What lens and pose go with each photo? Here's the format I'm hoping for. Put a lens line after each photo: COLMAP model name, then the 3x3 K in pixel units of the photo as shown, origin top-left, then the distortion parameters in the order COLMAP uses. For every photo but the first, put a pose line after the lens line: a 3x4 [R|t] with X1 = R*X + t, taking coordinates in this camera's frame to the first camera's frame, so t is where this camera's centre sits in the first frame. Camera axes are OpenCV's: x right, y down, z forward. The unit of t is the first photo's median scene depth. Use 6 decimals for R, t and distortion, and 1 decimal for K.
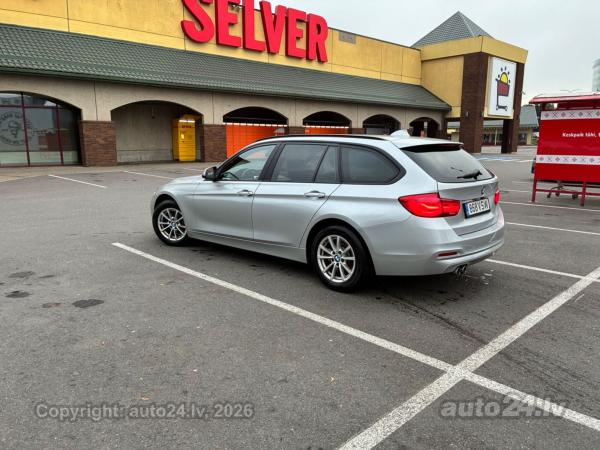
lens RADIAL K [[459.6, 0, 300.0], [0, 459.6, 225.0], [0, 0, 1]] dist [0.054684, -0.067035]
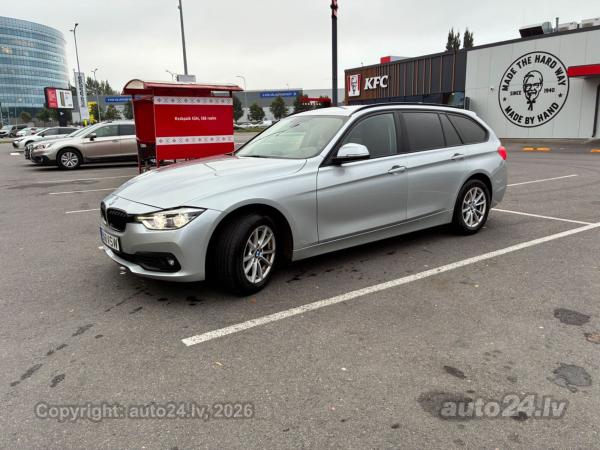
lens RADIAL K [[459.6, 0, 300.0], [0, 459.6, 225.0], [0, 0, 1]] dist [0.054684, -0.067035]
pose [[0.180895, -0.210793, 0.960647, -0.814764], [0.201854, 0.963925, 0.173502, -0.127180], [-0.962565, 0.162524, 0.216919, 0.821430]]
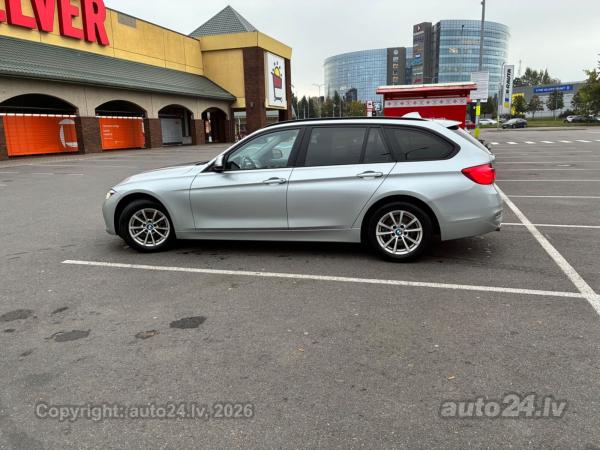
lens RADIAL K [[459.6, 0, 300.0], [0, 459.6, 225.0], [0, 0, 1]] dist [0.054684, -0.067035]
pose [[0.872264, -0.122079, 0.473552, -0.437088], [0.113561, 0.992434, 0.046669, -0.014204], [-0.475667, 0.013069, 0.879528, 0.114741]]
